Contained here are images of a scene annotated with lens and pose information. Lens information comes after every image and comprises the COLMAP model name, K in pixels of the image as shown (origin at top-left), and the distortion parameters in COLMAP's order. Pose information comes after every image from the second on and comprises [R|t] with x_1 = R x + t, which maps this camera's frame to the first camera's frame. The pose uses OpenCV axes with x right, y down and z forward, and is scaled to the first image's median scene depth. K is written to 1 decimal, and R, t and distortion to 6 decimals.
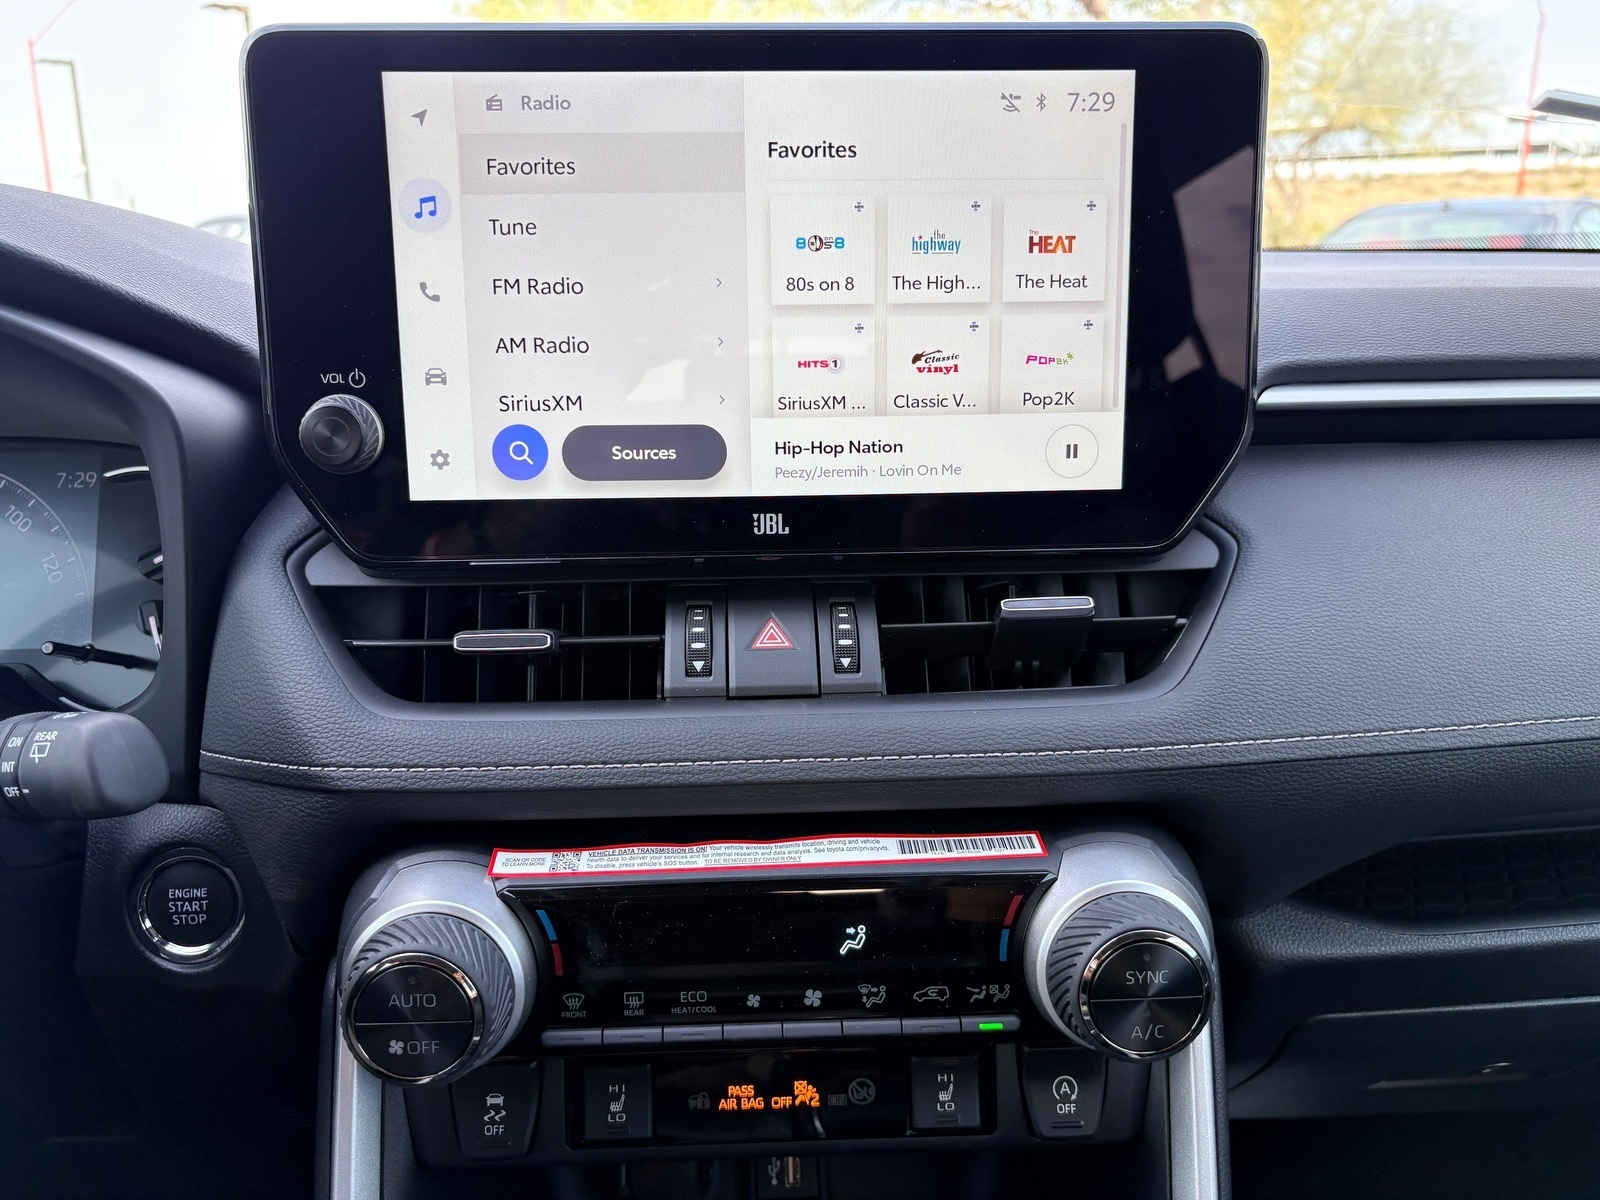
lens RADIAL K [[1250.2, 0, 786.1], [0, 1250.2, 600.9], [0, 0, 1]] dist [0.089688, -0.327013]
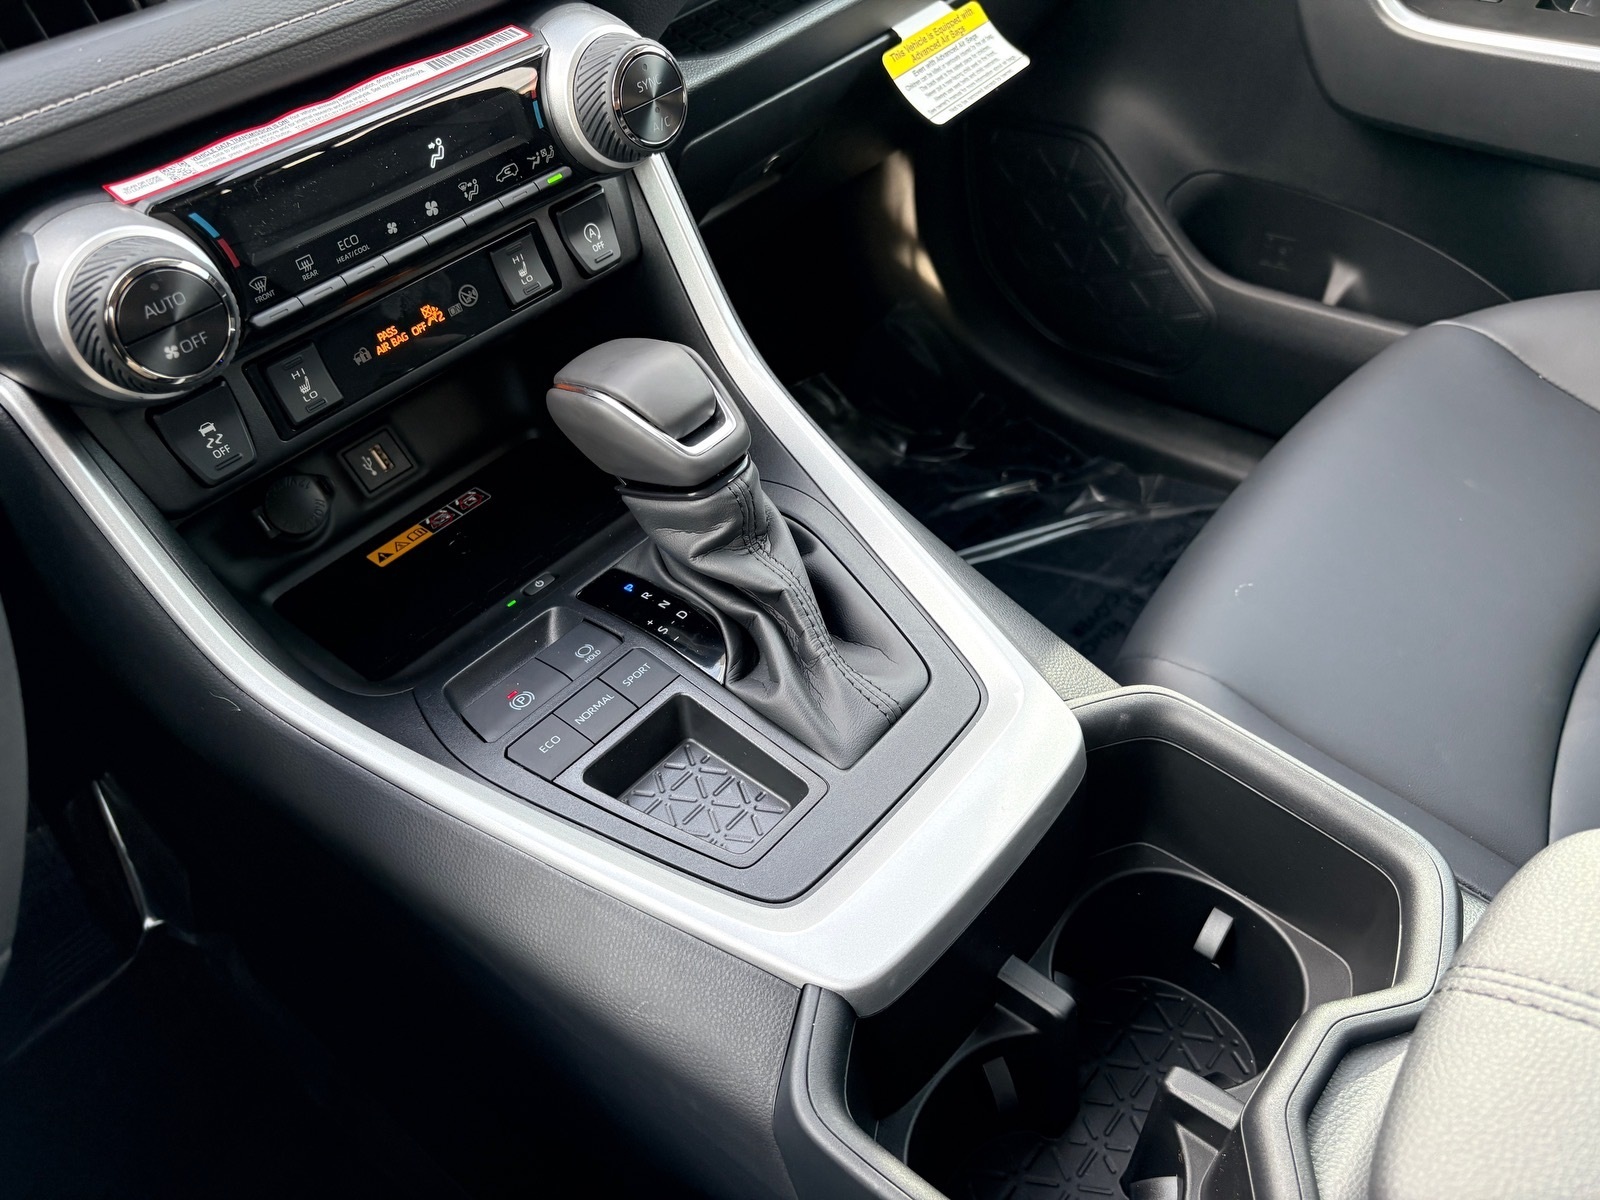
lens RADIAL K [[1239.2, 0, 786.5], [0, 1239.2, 603.5], [0, 0, 1]] dist [0.010456, -0.001209]
pose [[0.686149, -0.523620, 0.504996, -0.527117], [0.273537, 0.828954, 0.487865, 0.132664], [-0.674075, -0.196613, 0.712015, -0.161316]]
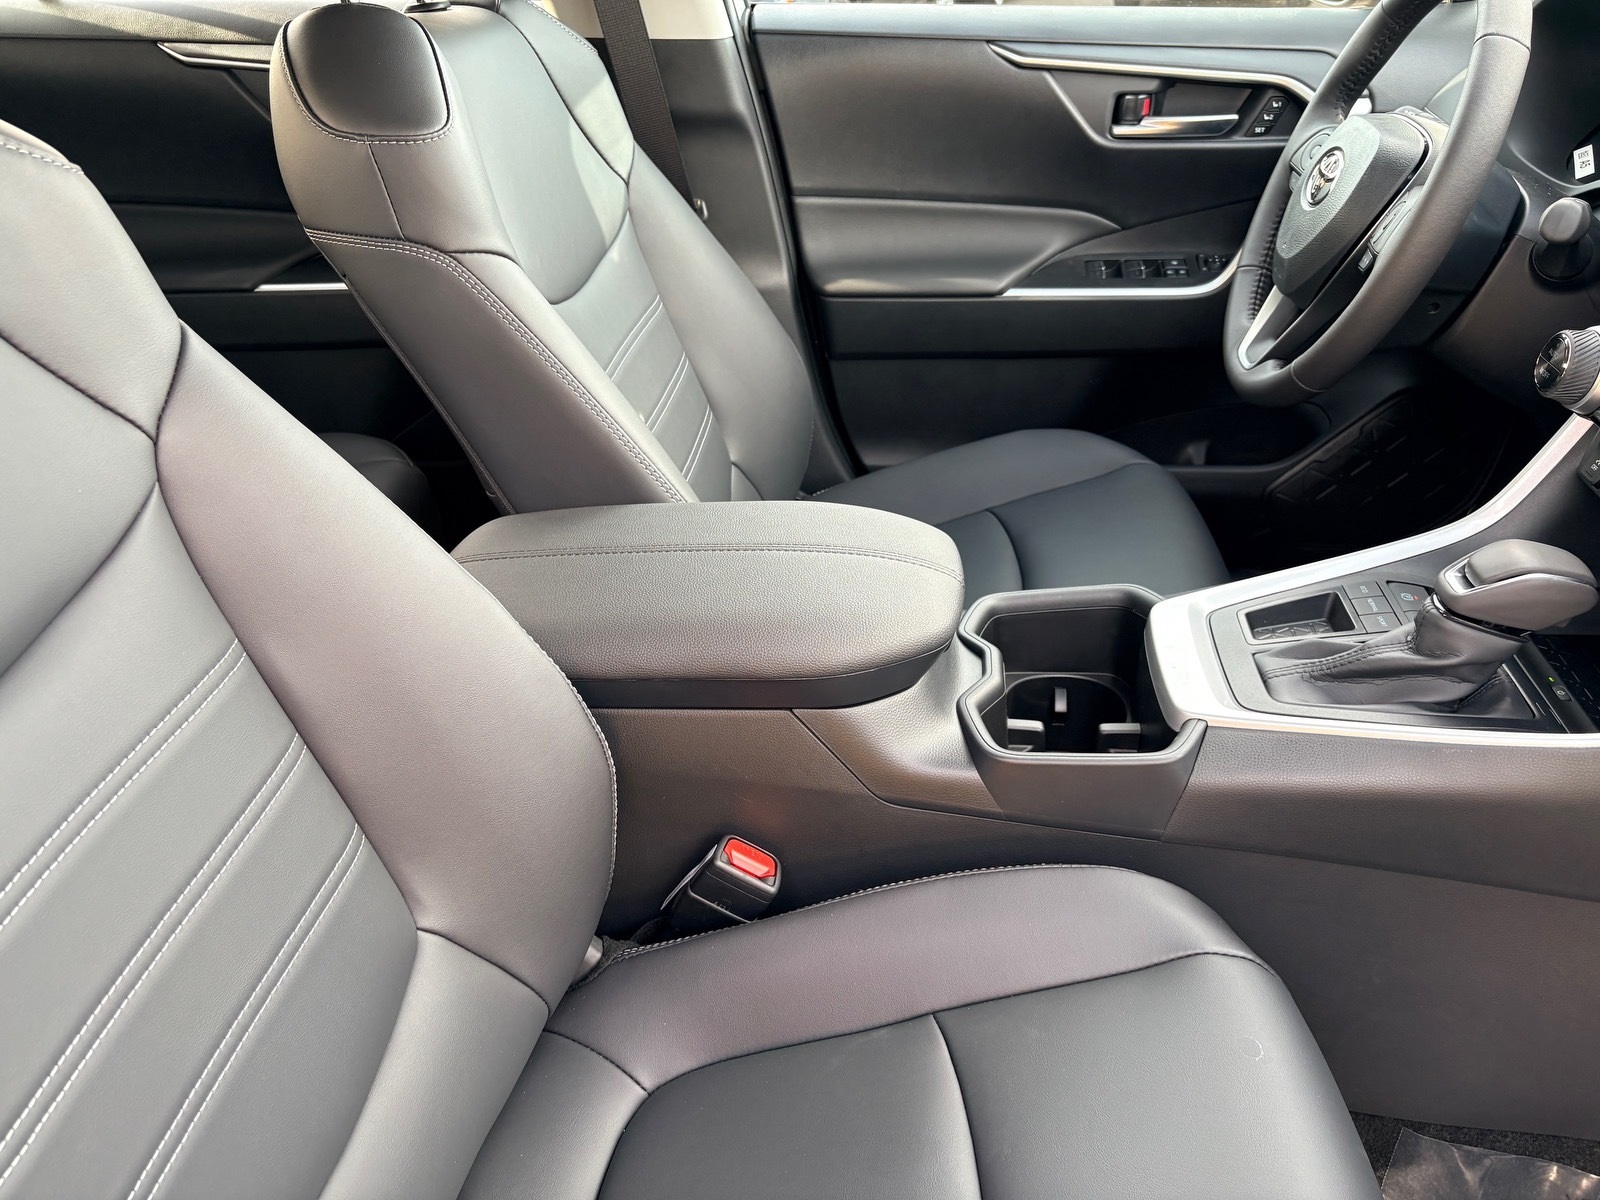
lens RADIAL K [[1239.2, 0, 786.5], [0, 1239.2, 603.5], [0, 0, 1]] dist [0.010456, -0.001209]
pose [[-0.152048, 0.517890, -0.841827, 1.816316], [-0.230517, 0.809659, 0.539735, -0.194472], [0.961116, 0.276120, -0.003725, -0.197340]]
